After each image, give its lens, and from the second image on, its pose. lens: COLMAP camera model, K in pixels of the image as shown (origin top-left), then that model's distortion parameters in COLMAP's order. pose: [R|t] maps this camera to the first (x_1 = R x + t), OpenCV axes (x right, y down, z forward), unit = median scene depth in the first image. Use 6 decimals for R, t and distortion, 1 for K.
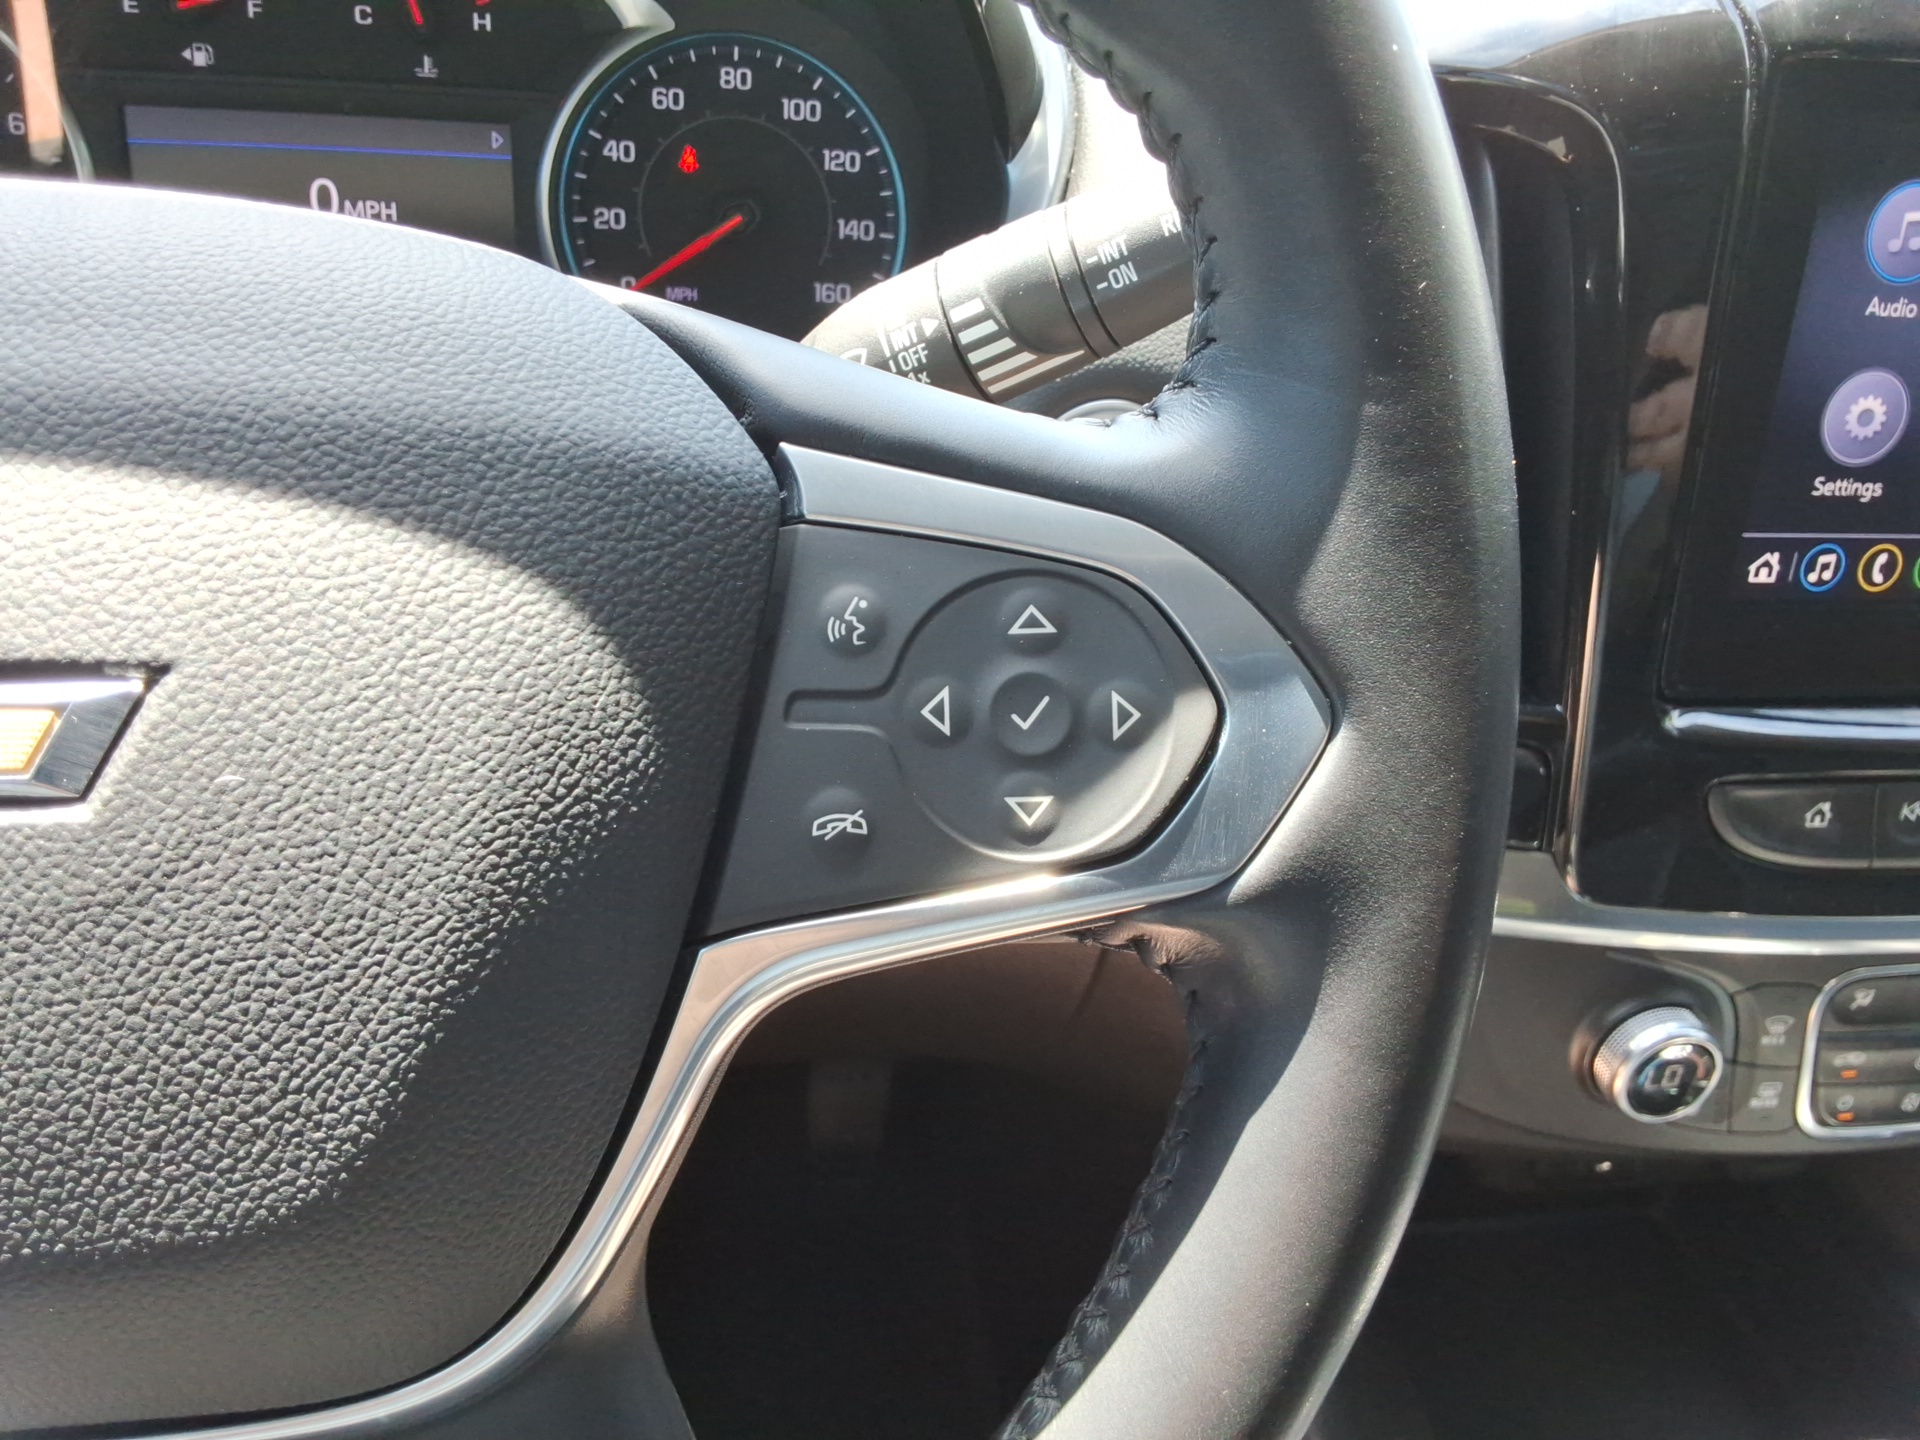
lens RADIAL K [[1550.5, 0, 972.4], [0, 1550.5, 717.7], [0, 0, 1]] dist [0.112573, -0.197796]
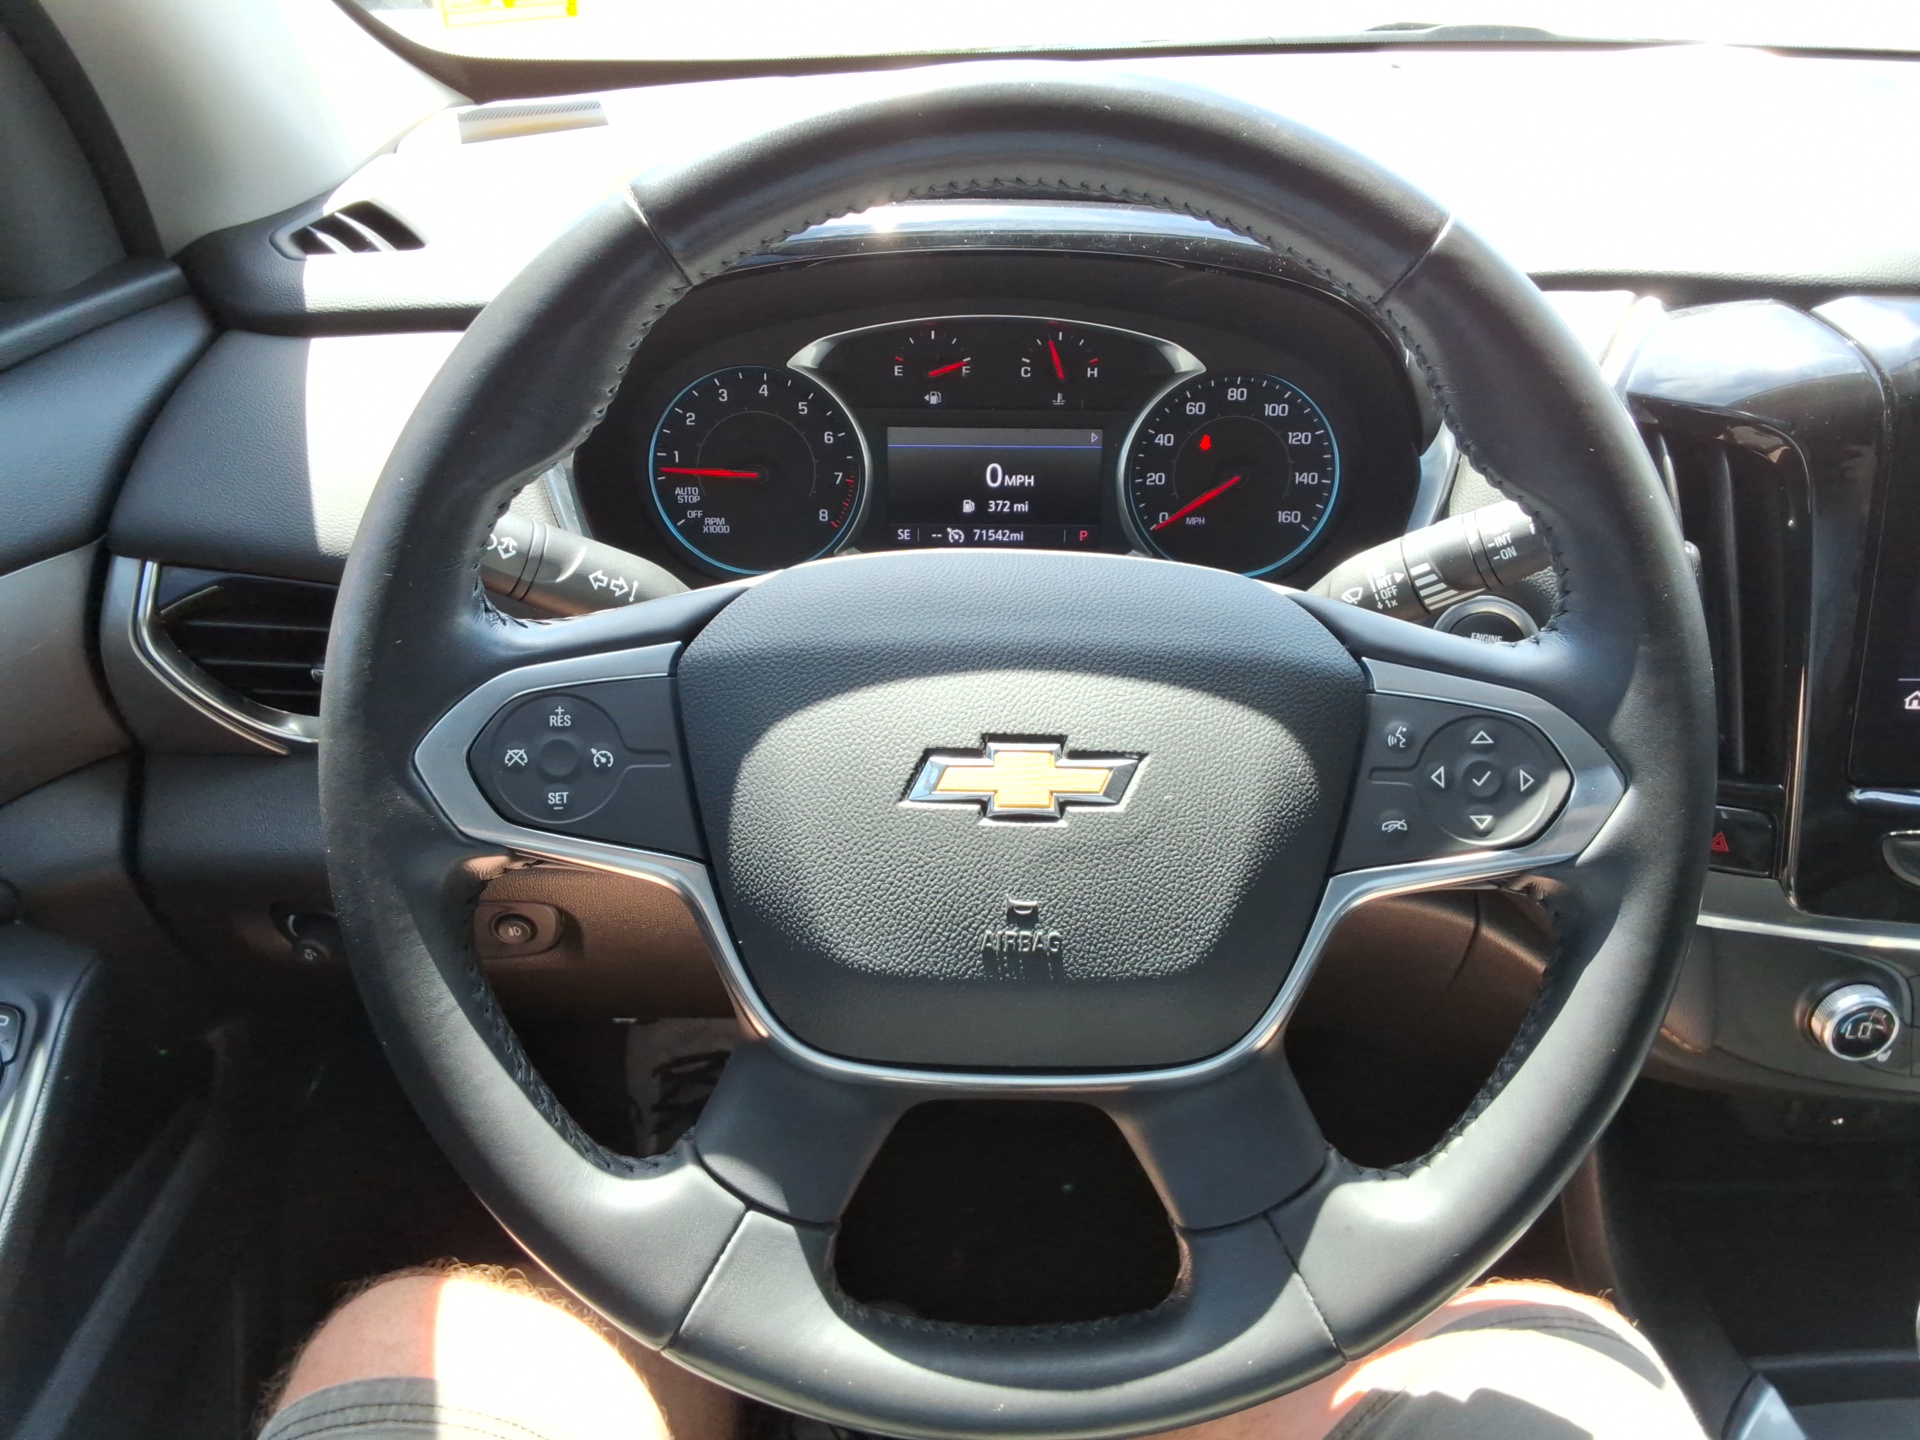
lens RADIAL K [[1557.2, 0, 969.7], [0, 1557.2, 713.2], [0, 0, 1]] dist [0.139078, -0.246066]
pose [[0.985044, 0.009310, -0.172051, -0.292875], [-0.018405, 0.998511, -0.051343, 0.032327], [0.171317, 0.053742, 0.983749, -1.340861]]
